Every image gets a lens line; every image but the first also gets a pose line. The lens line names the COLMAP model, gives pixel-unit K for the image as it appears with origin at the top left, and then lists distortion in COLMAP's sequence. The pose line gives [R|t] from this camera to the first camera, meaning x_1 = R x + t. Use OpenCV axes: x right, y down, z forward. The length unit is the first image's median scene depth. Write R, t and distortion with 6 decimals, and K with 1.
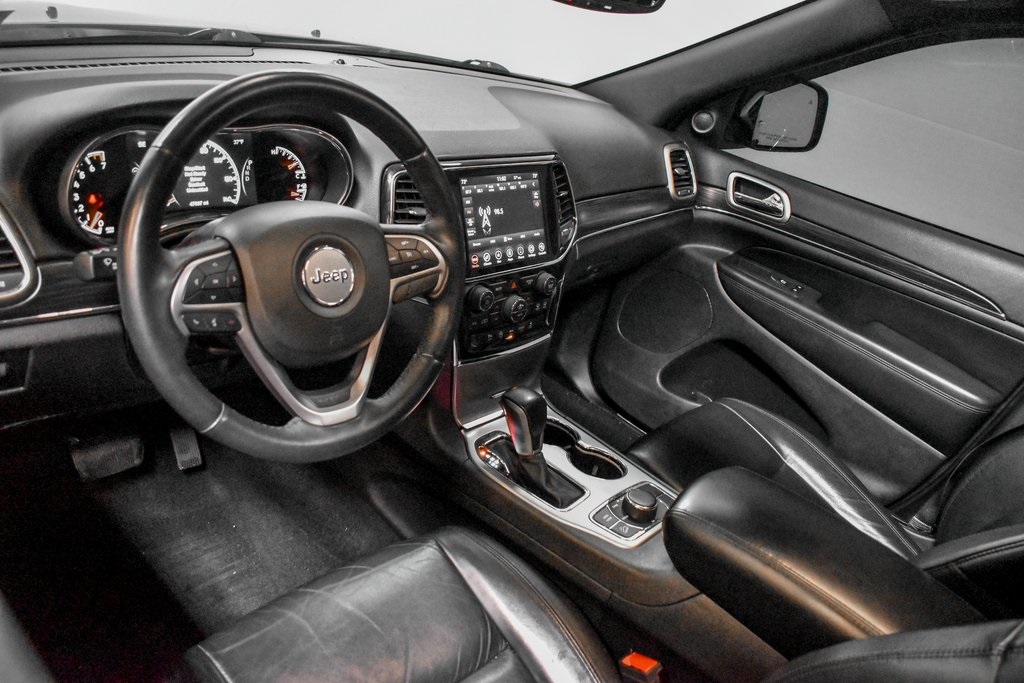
lens RADIAL K [[773.8, 0, 512.0], [0, 773.8, 341.5], [0, 0, 1]] dist [-0.021633, 0.002217]
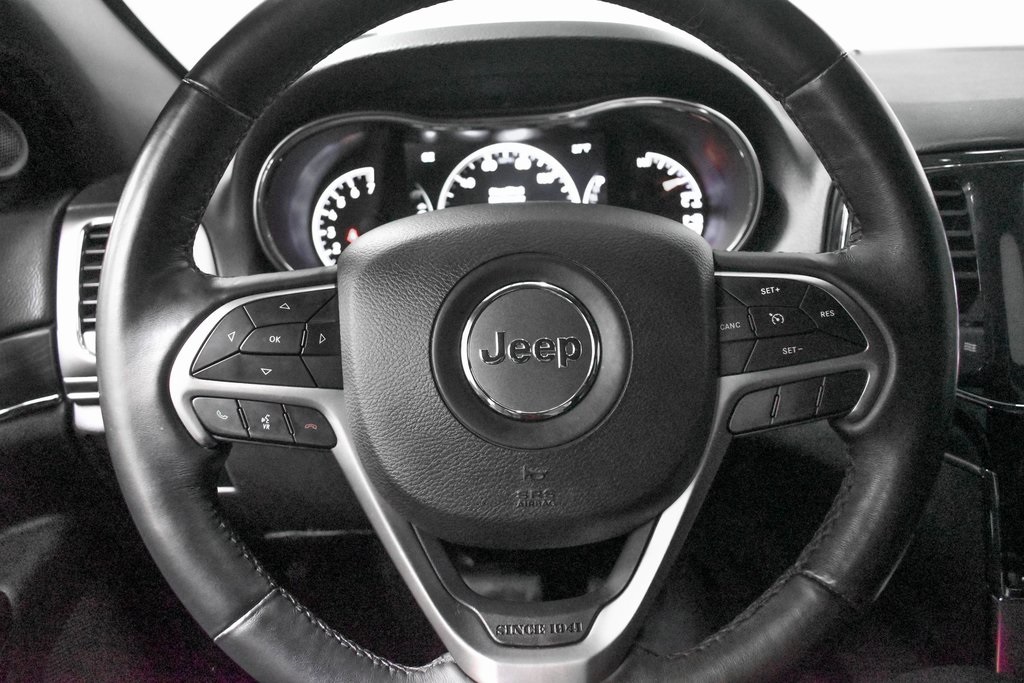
lens RADIAL K [[773.8, 0, 512.0], [0, 773.8, 341.5], [0, 0, 1]] dist [-0.021633, 0.002217]
pose [[0.694992, 0.027541, -0.718490, 0.062845], [-0.143747, 0.984415, -0.101311, -0.038723], [0.704502, 0.173691, 0.688119, 0.616248]]
